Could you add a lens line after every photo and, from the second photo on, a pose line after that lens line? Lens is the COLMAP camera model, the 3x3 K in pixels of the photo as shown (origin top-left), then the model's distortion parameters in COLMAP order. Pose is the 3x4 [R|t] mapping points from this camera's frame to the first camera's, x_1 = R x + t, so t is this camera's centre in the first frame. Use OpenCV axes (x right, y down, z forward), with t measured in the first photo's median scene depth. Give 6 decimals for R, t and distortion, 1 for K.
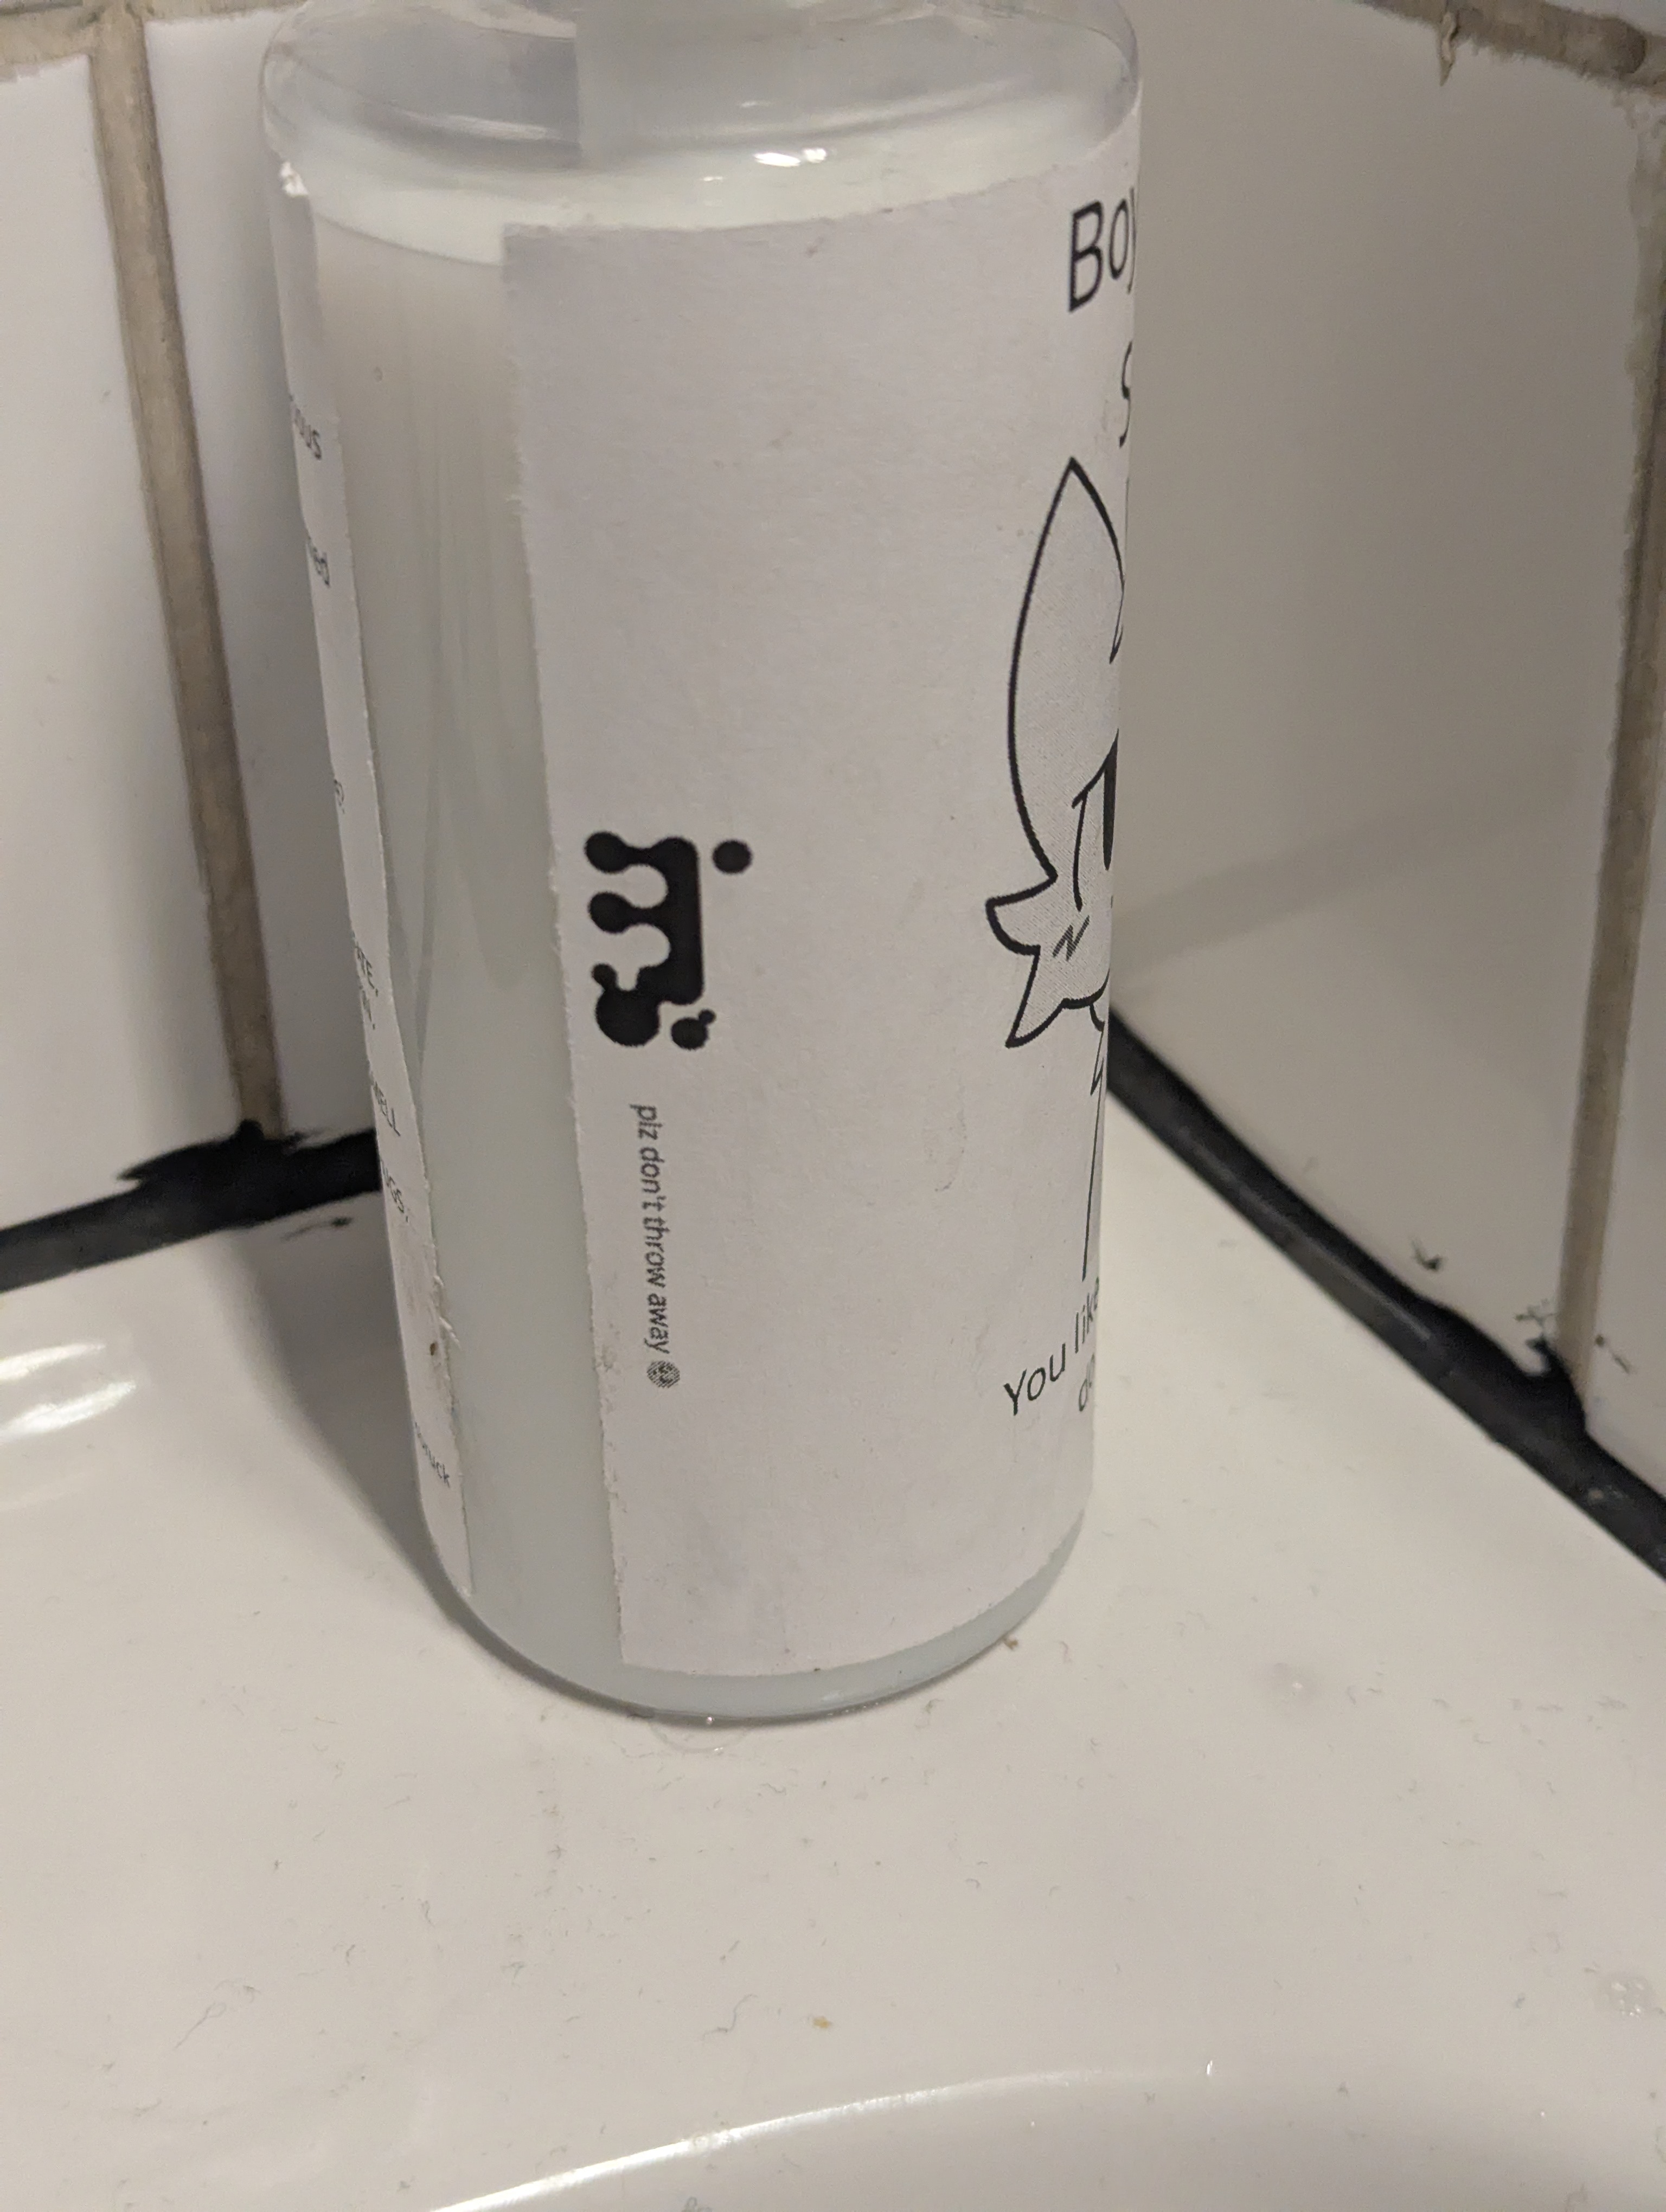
lens RADIAL K [[3512.5, 0, 836.6], [0, 3512.5, 1234.5], [0, 0, 1]] dist [0.030235, -0.194037]
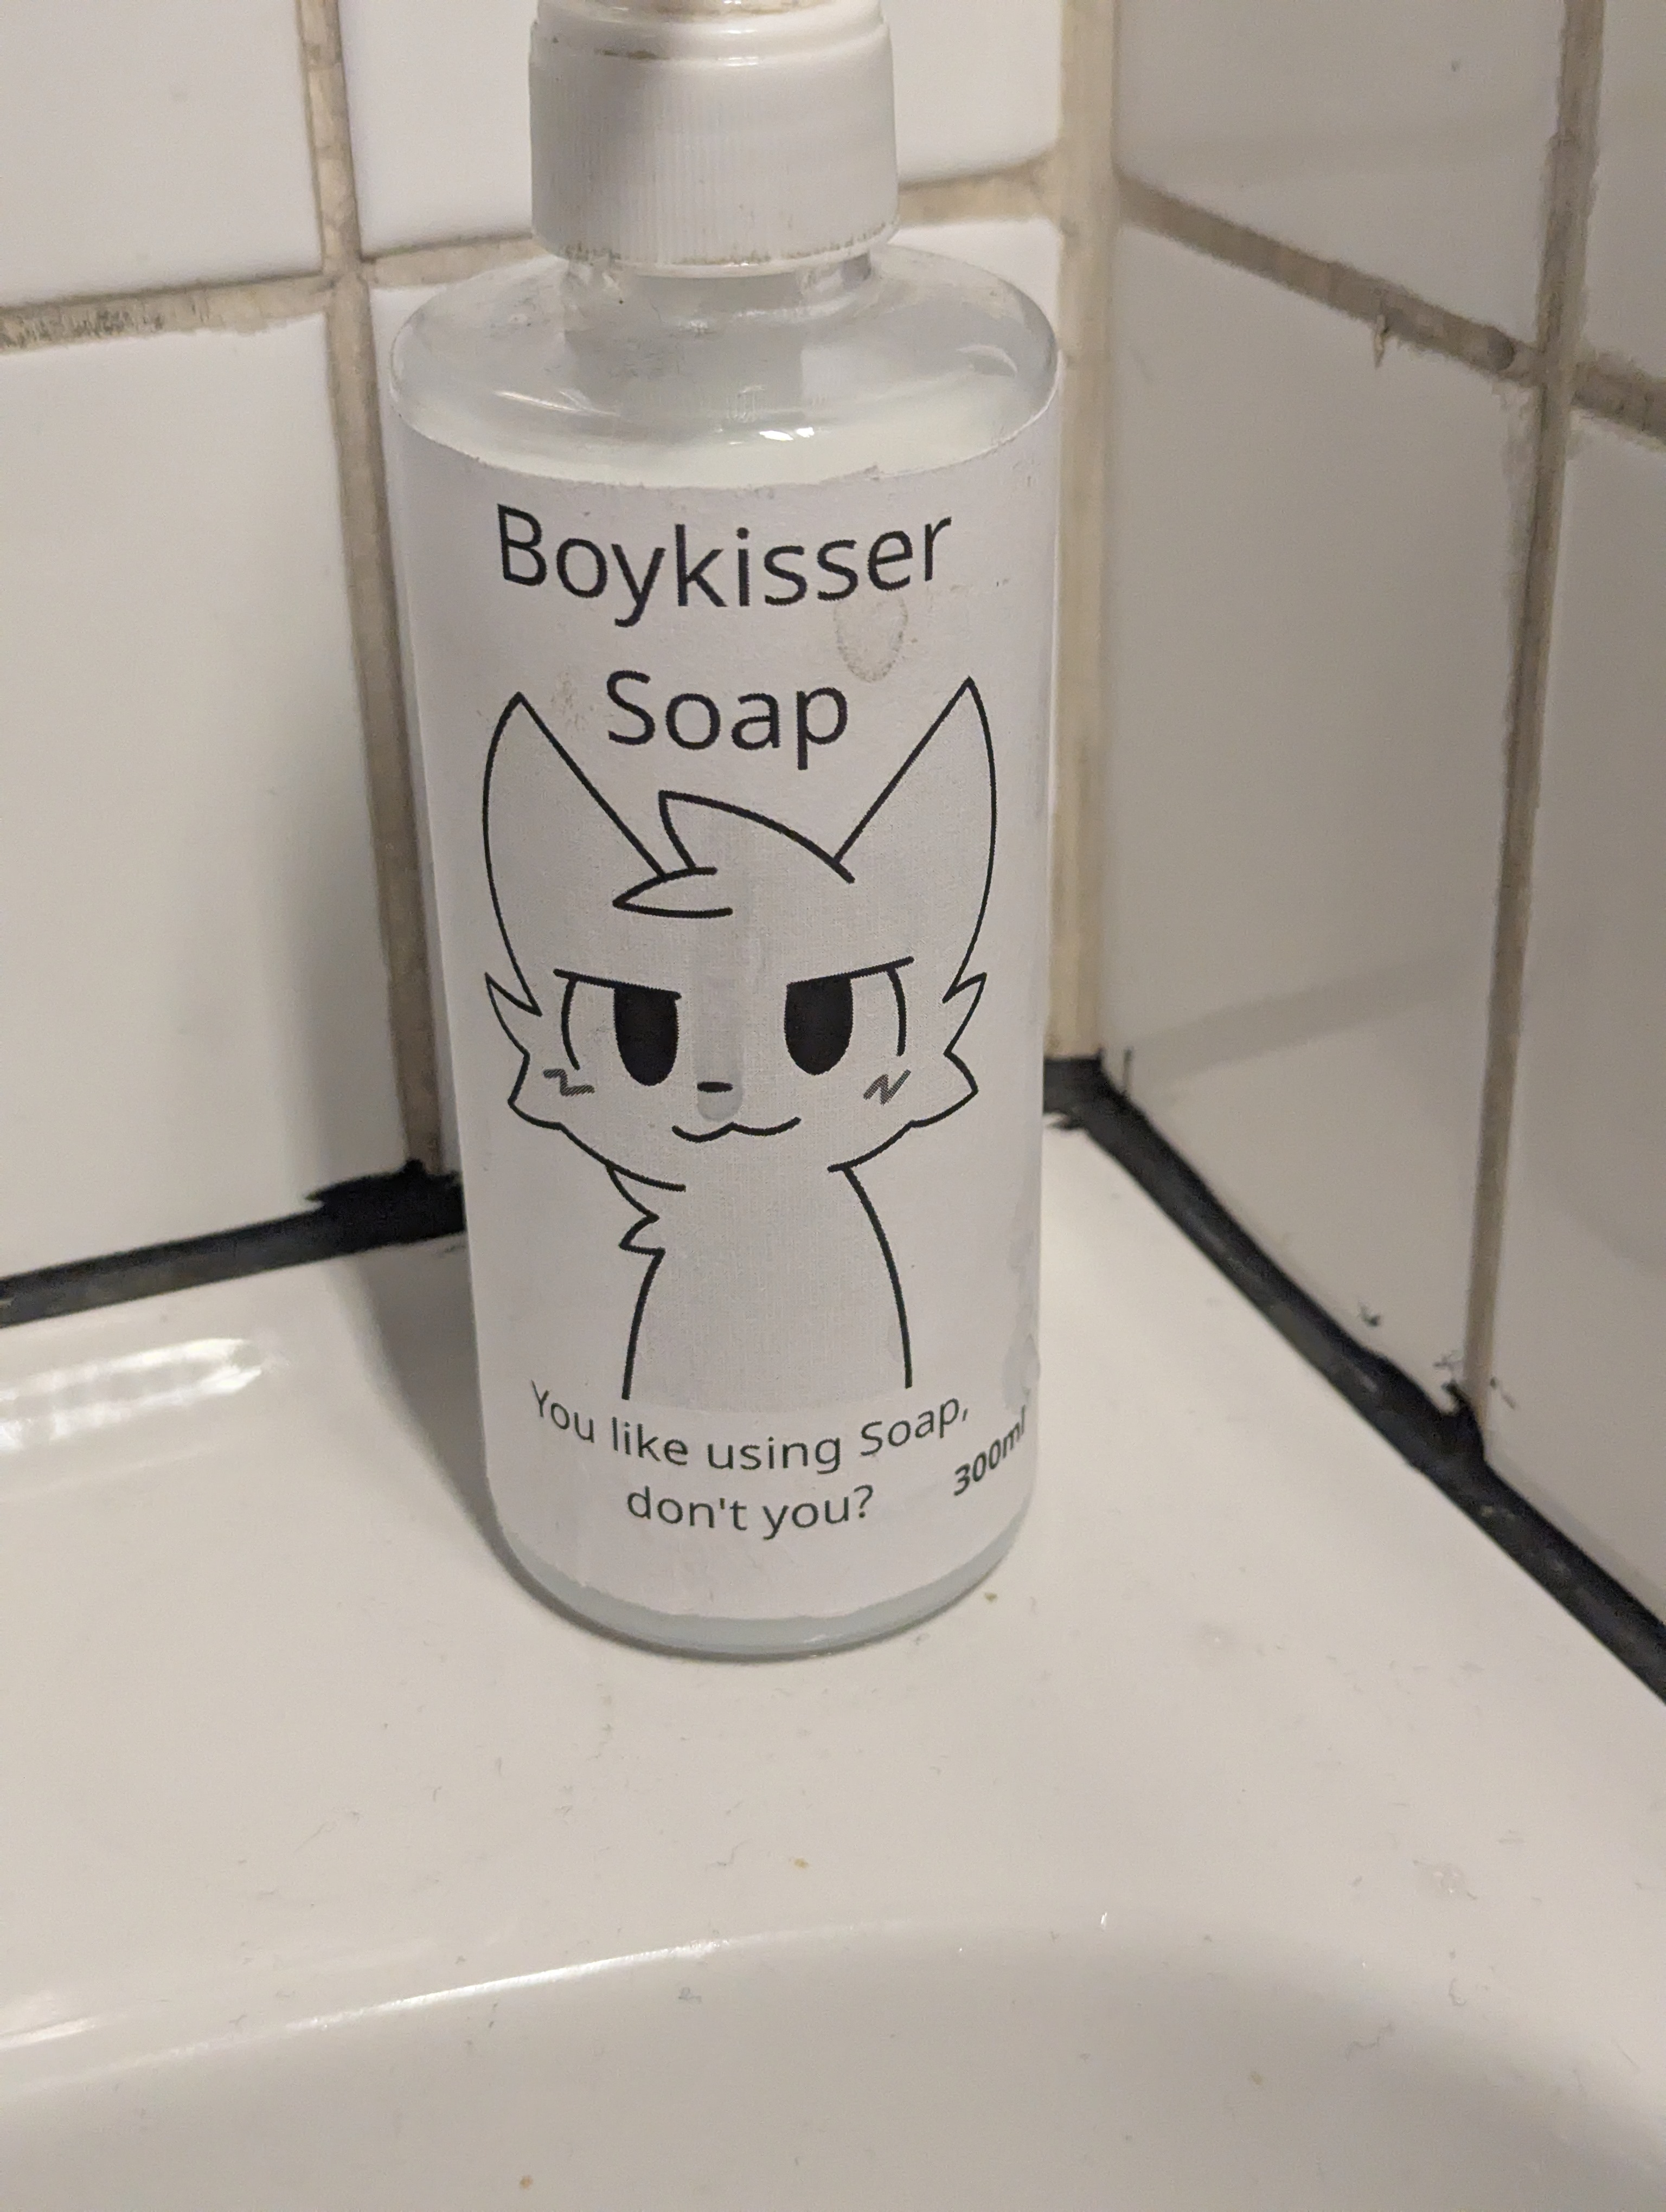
lens RADIAL K [[3561.4, 0, 832.7], [0, 3561.4, 1183.8], [0, 0, 1]] dist [0.162191, -0.964347]
pose [[0.996304, 0.047684, -0.071442, 0.077205], [-0.052243, 0.996622, -0.063370, 0.053912], [0.068179, 0.066868, 0.995430, -0.261710]]
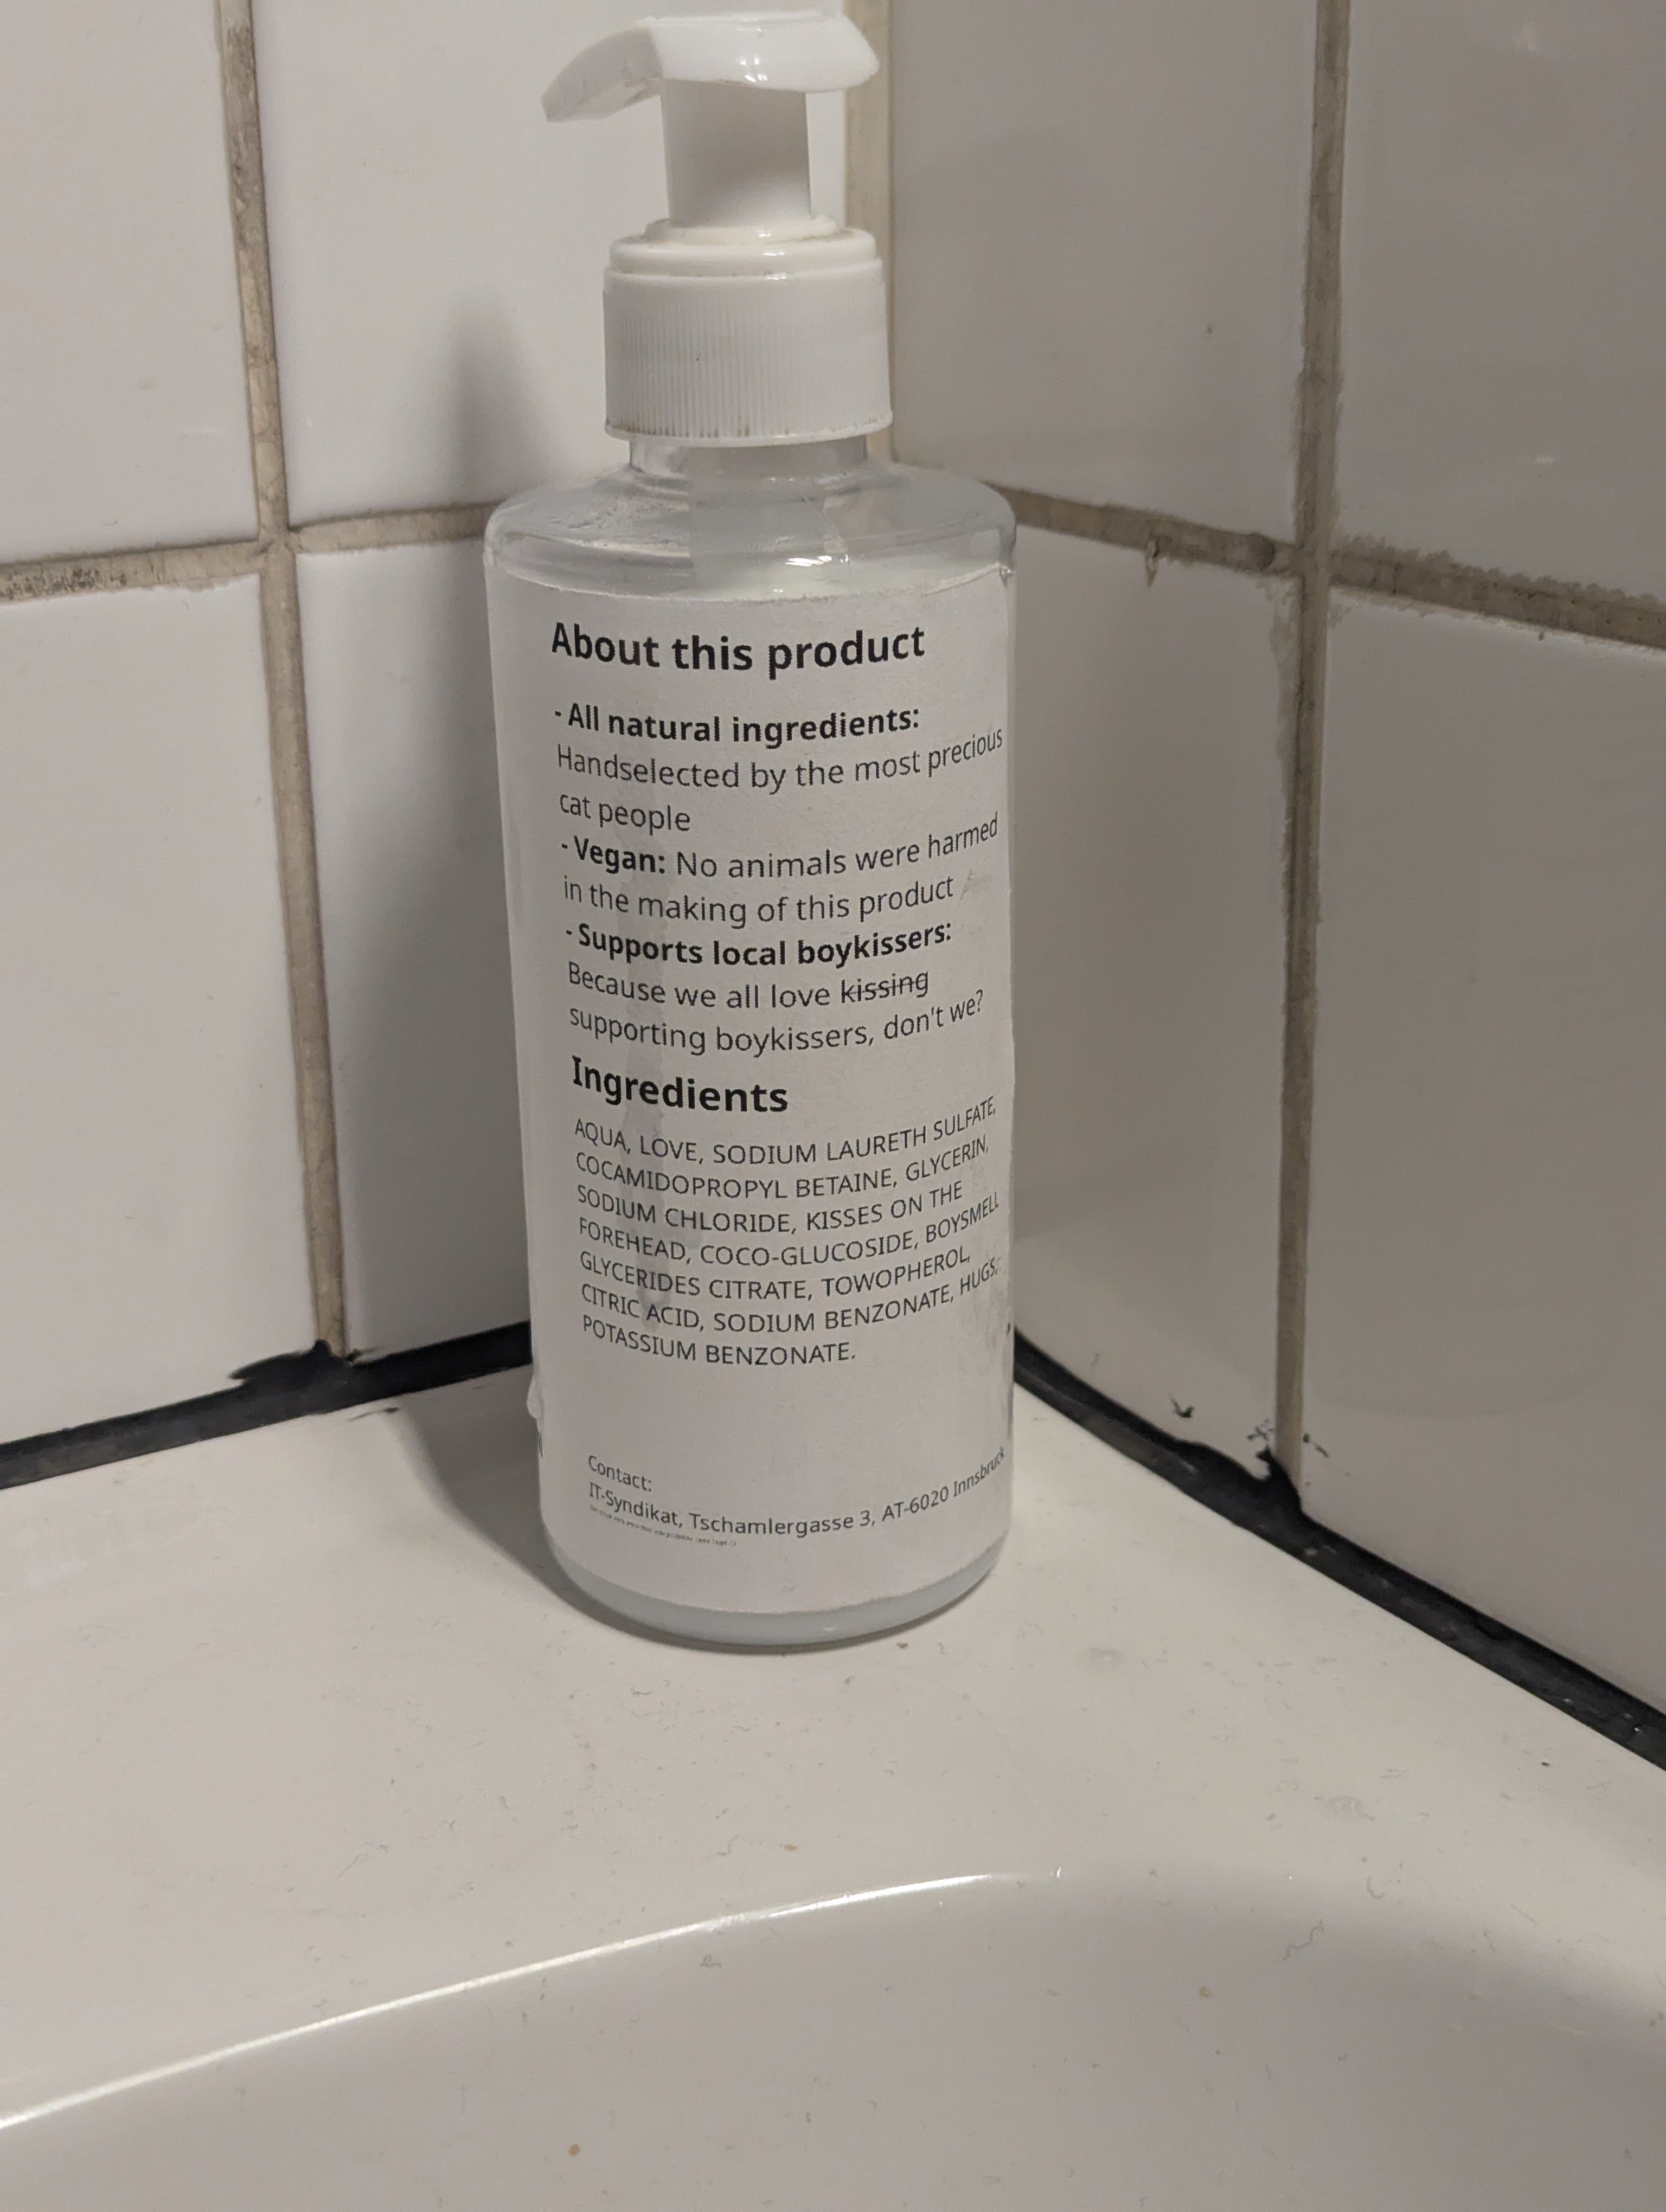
lens RADIAL K [[3549.3, 0, 835.1], [0, 3549.3, 1149.7], [0, 0, 1]] dist [0.286315, -2.255877]
pose [[0.997290, -0.015954, 0.071817, -0.076140], [0.032049, 0.972920, -0.228908, 0.248853], [-0.066221, 0.230590, 0.970795, -0.425066]]
